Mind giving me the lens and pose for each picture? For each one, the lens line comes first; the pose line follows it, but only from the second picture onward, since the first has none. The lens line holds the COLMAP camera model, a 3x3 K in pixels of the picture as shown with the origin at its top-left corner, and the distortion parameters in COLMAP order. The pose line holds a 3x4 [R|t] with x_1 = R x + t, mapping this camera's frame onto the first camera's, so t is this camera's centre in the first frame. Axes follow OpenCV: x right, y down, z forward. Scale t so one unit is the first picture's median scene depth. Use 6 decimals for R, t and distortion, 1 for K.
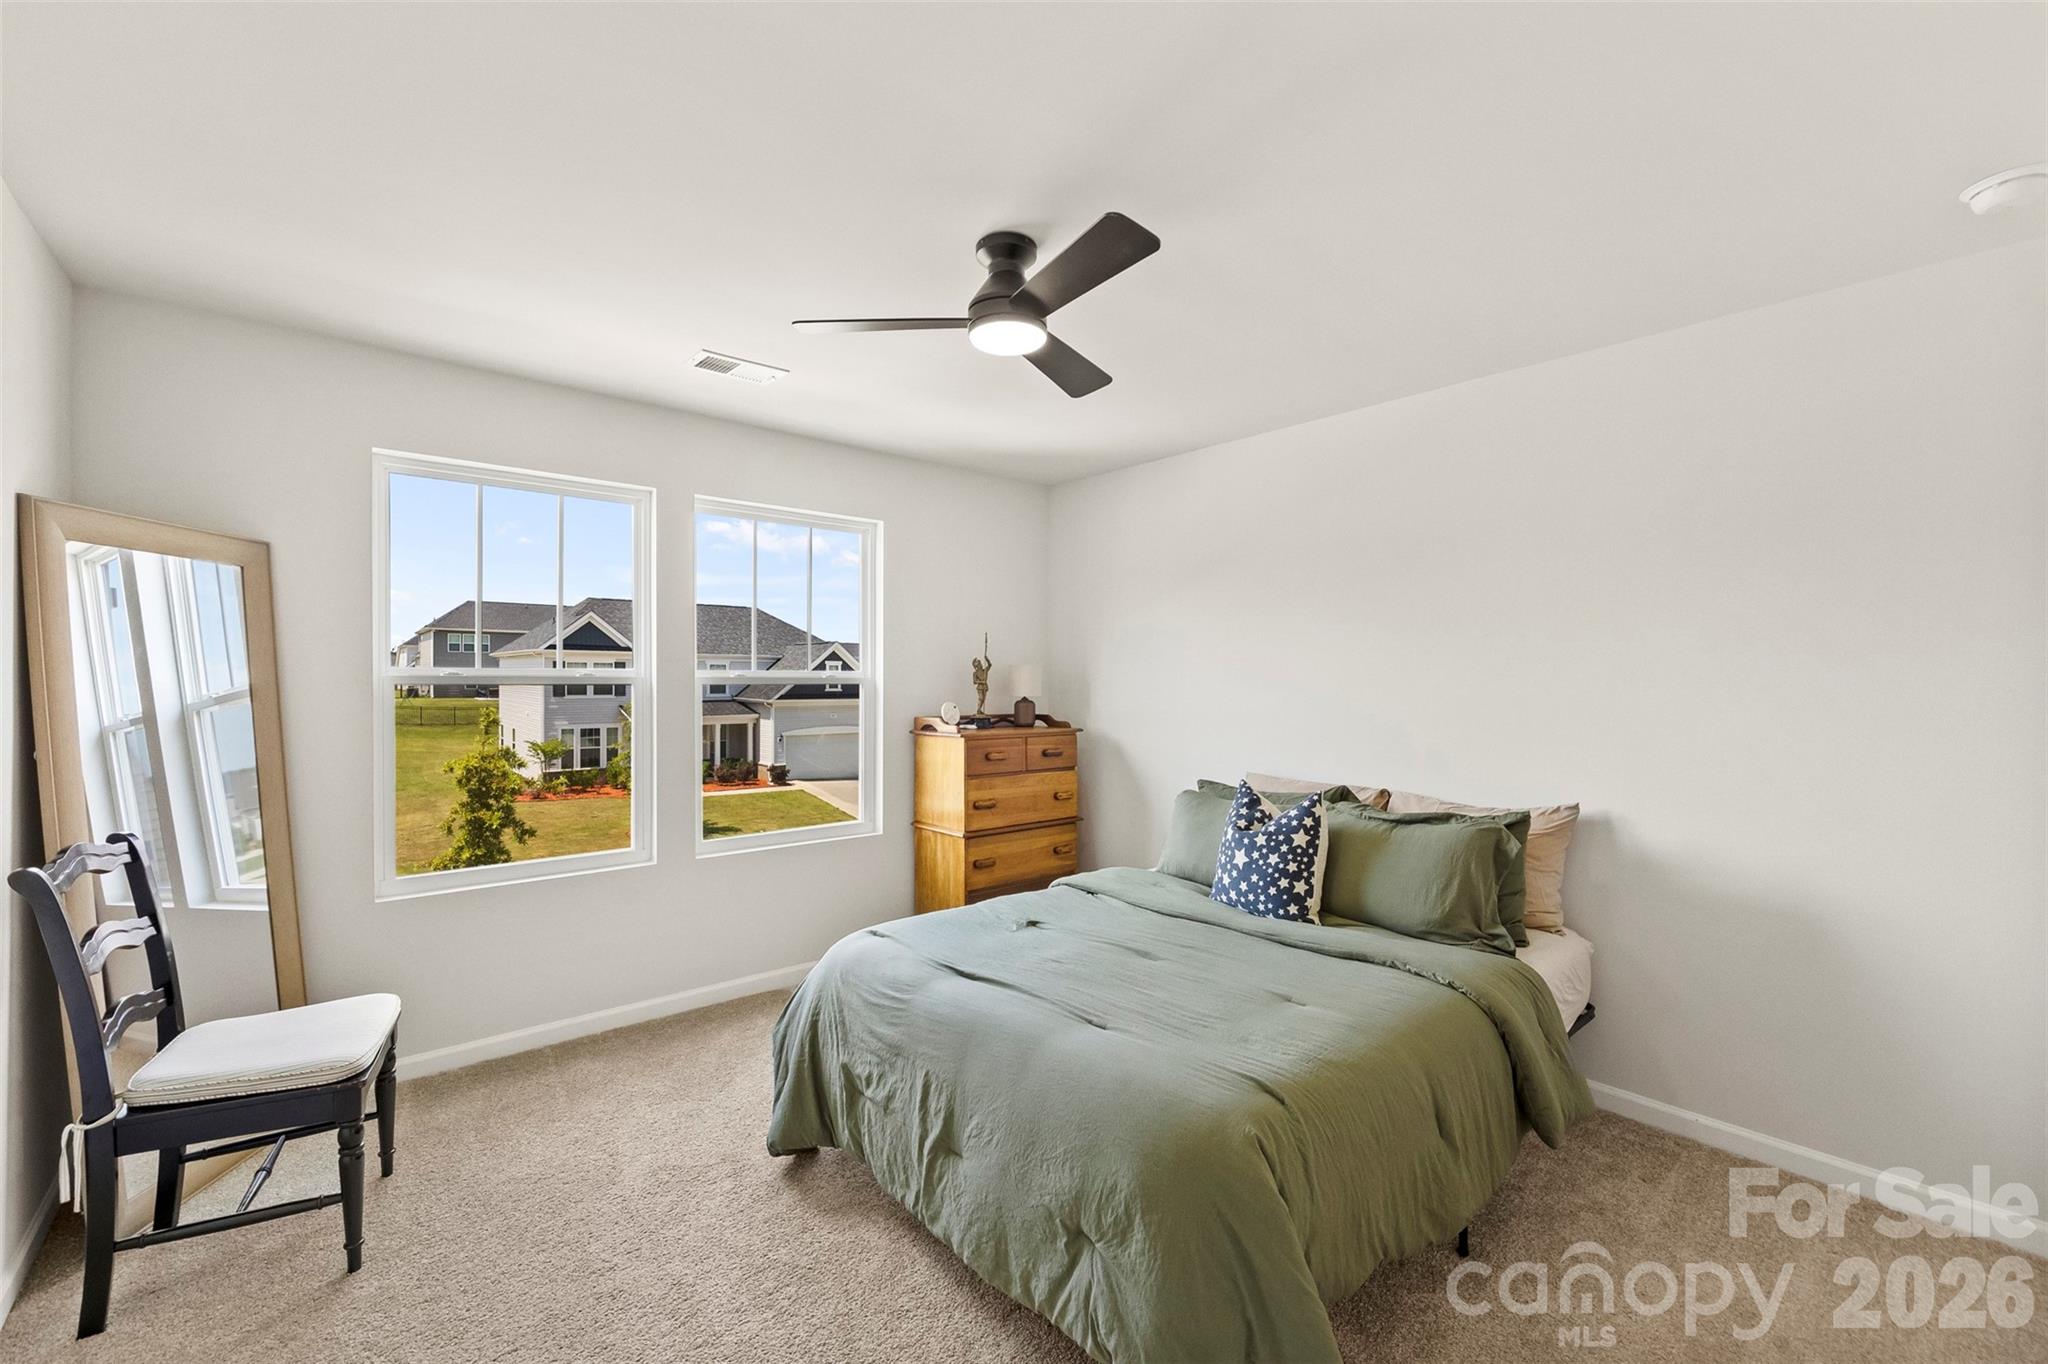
lens RADIAL K [[838.0, 0, 1022.9], [0, 838.0, 689.0], [0, 0, 1]] dist [-0.000697, -0.000905]
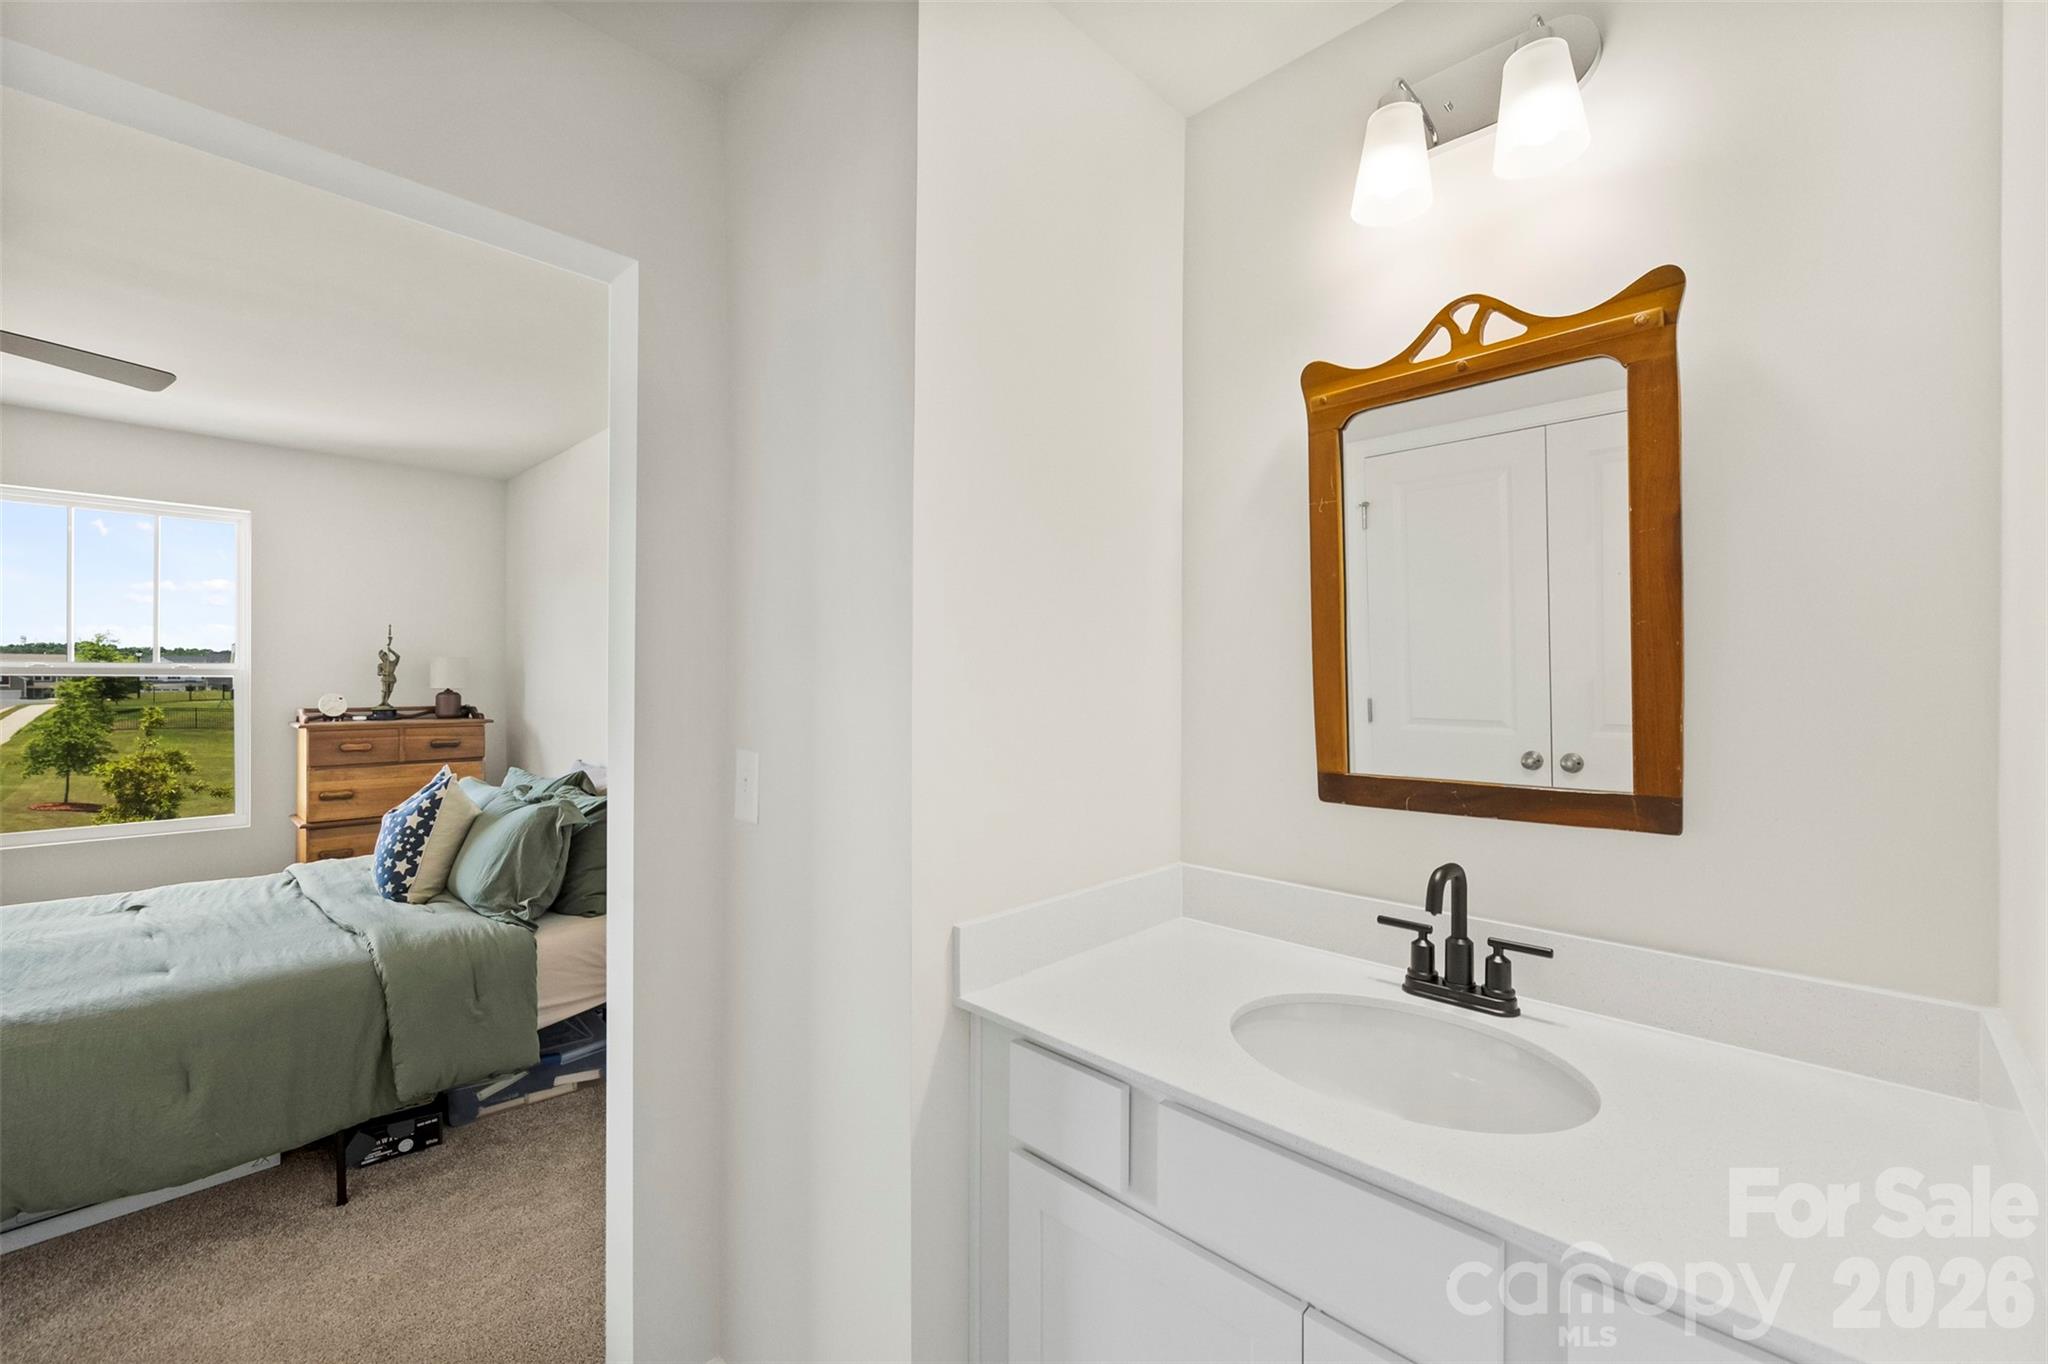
lens RADIAL K [[838.0, 0, 1021.7], [0, 838.0, 692.4], [0, 0, 1]] dist [-0.000697, -0.000905]
pose [[0.995885, -0.003503, 0.090554, 0.635846], [0.003152, 0.999987, 0.004020, 0.012528], [-0.090567, -0.003718, 0.995883, -0.063301]]
